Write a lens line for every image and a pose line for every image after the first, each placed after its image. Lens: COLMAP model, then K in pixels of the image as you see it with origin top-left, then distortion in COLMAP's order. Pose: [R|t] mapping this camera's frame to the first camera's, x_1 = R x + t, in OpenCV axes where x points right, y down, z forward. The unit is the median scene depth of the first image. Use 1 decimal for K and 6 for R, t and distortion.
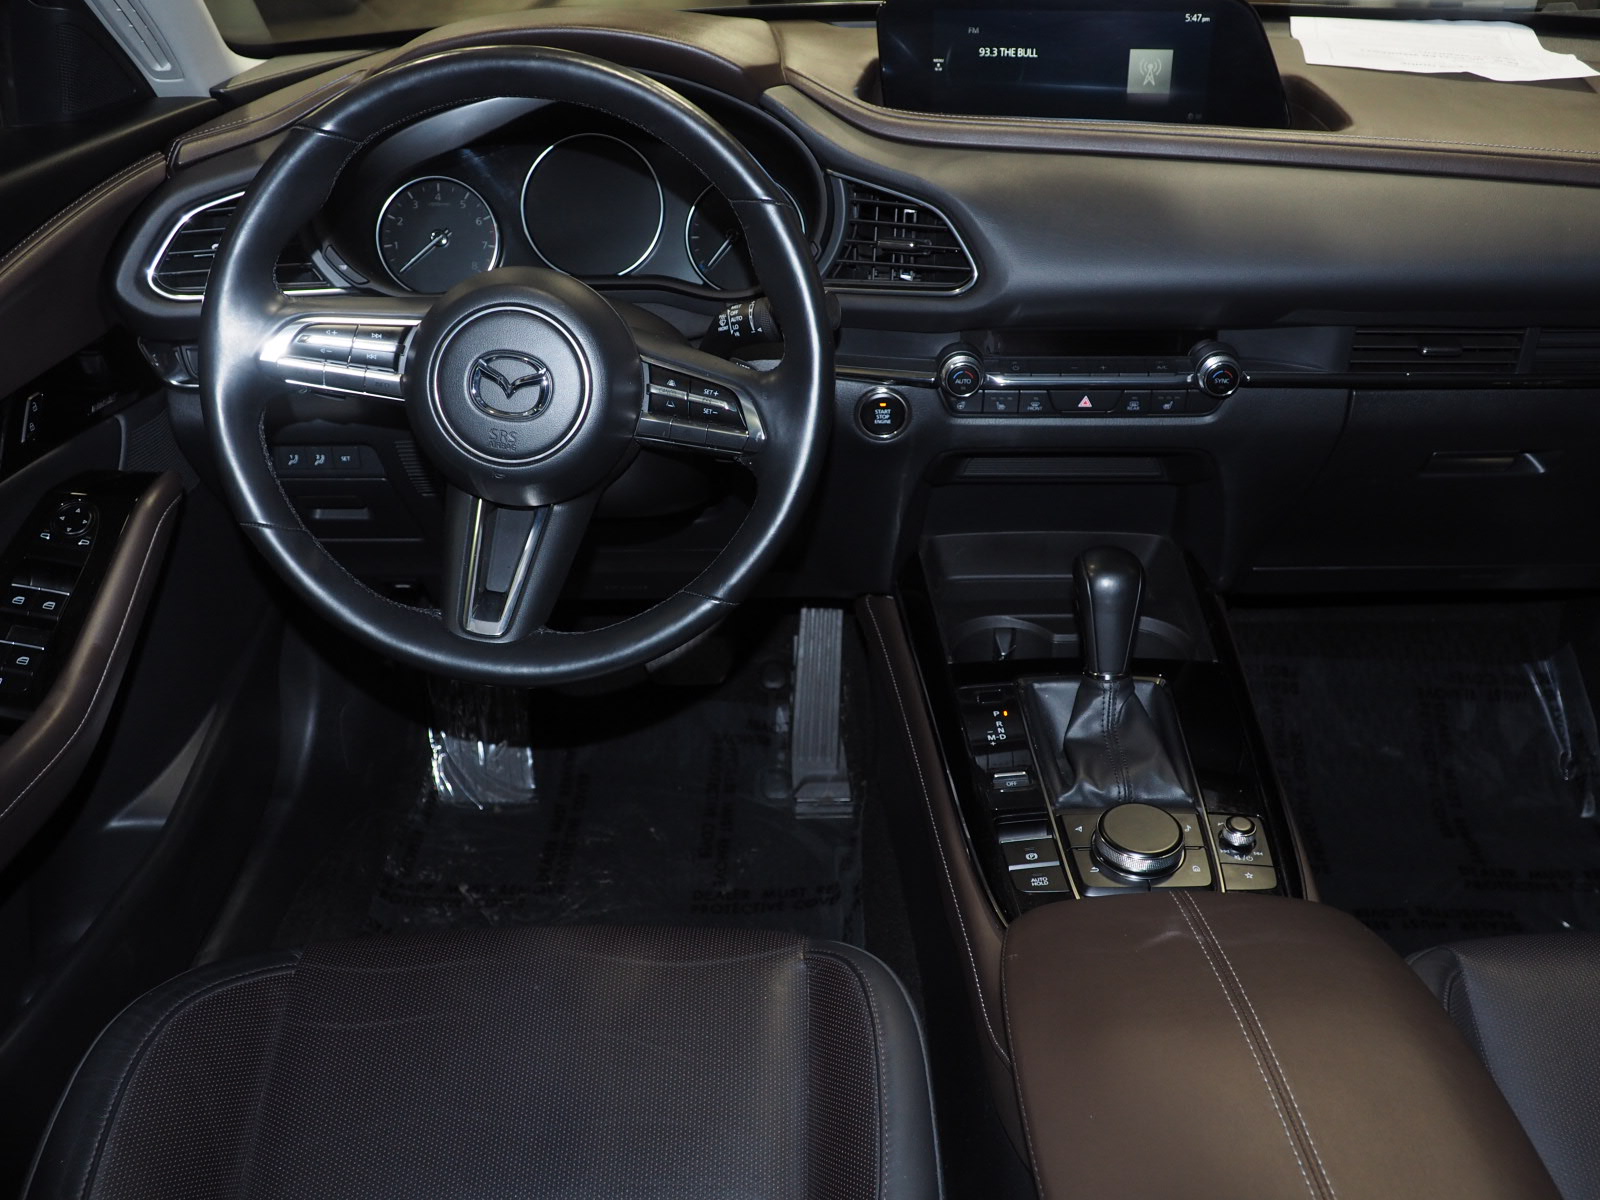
lens RADIAL K [[1479.2, 0, 804.7], [0, 1479.2, 602.9], [0, 0, 1]] dist [-0.014509, -0.004643]
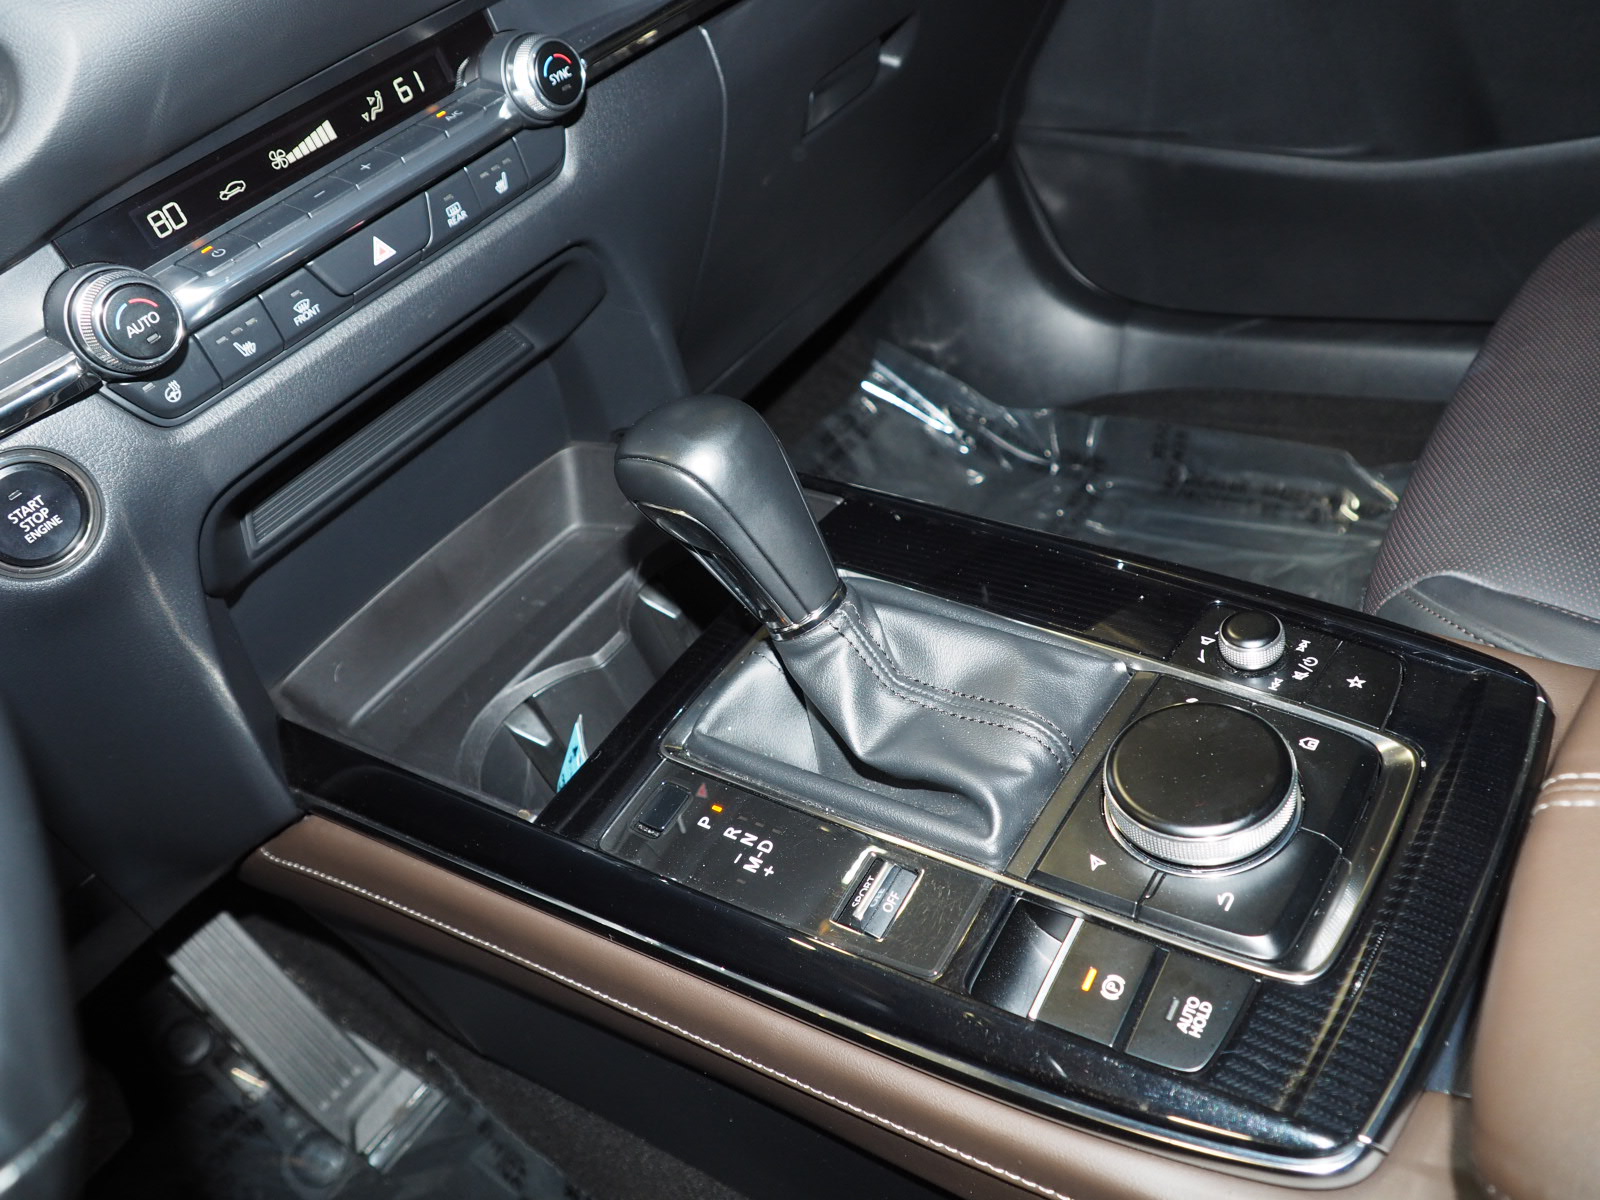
lens RADIAL K [[1209.8, 0, 804.8], [0, 1209.8, 592.9], [0, 0, 1]] dist [-0.015999, -0.001186]
pose [[0.593611, -0.627707, 0.503598, -0.003090], [0.640209, 0.747510, 0.177091, -0.025931], [-0.487606, 0.217284, 0.845593, 0.536744]]
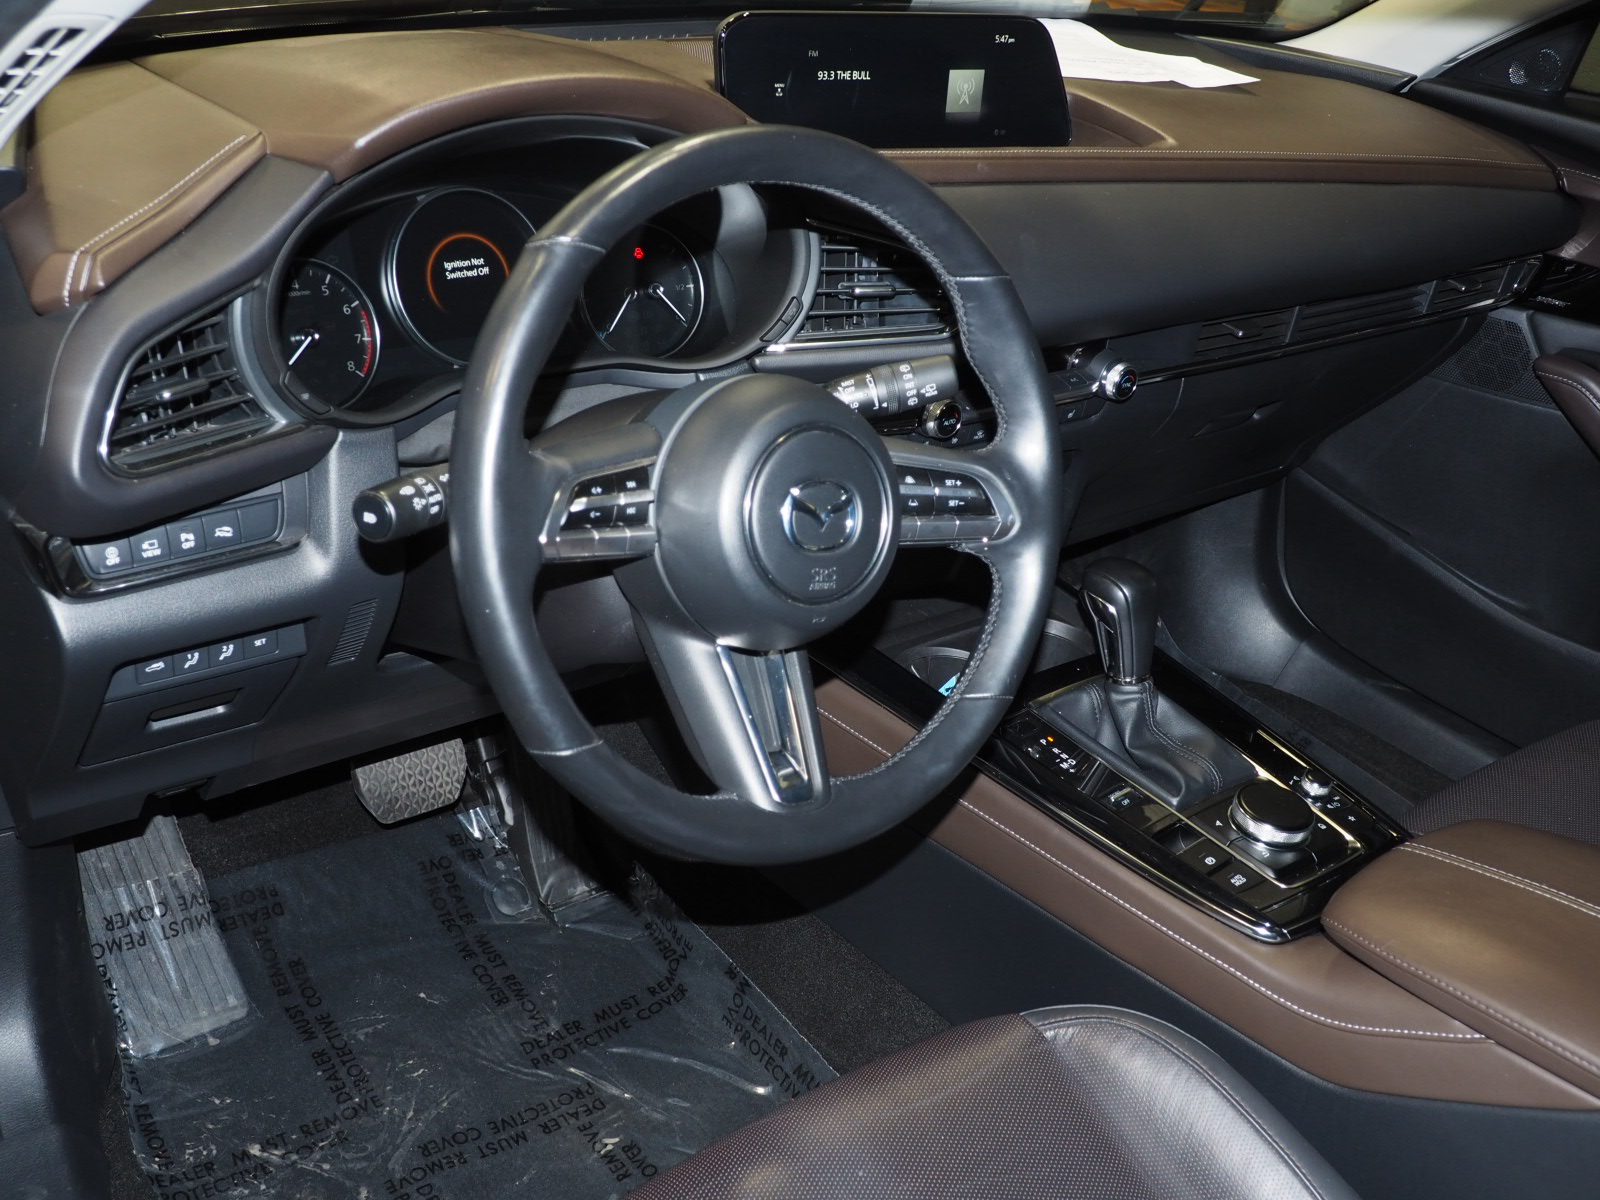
lens RADIAL K [[1630.3, 0, 793.1], [0, 1630.3, 587.4], [0, 0, 1]] dist [-0.006333, 0.000000]
pose [[0.798274, -0.208086, 0.565207, -0.520477], [0.201843, 0.976583, 0.074464, -0.123105], [-0.567466, 0.054641, 0.821582, 0.151184]]
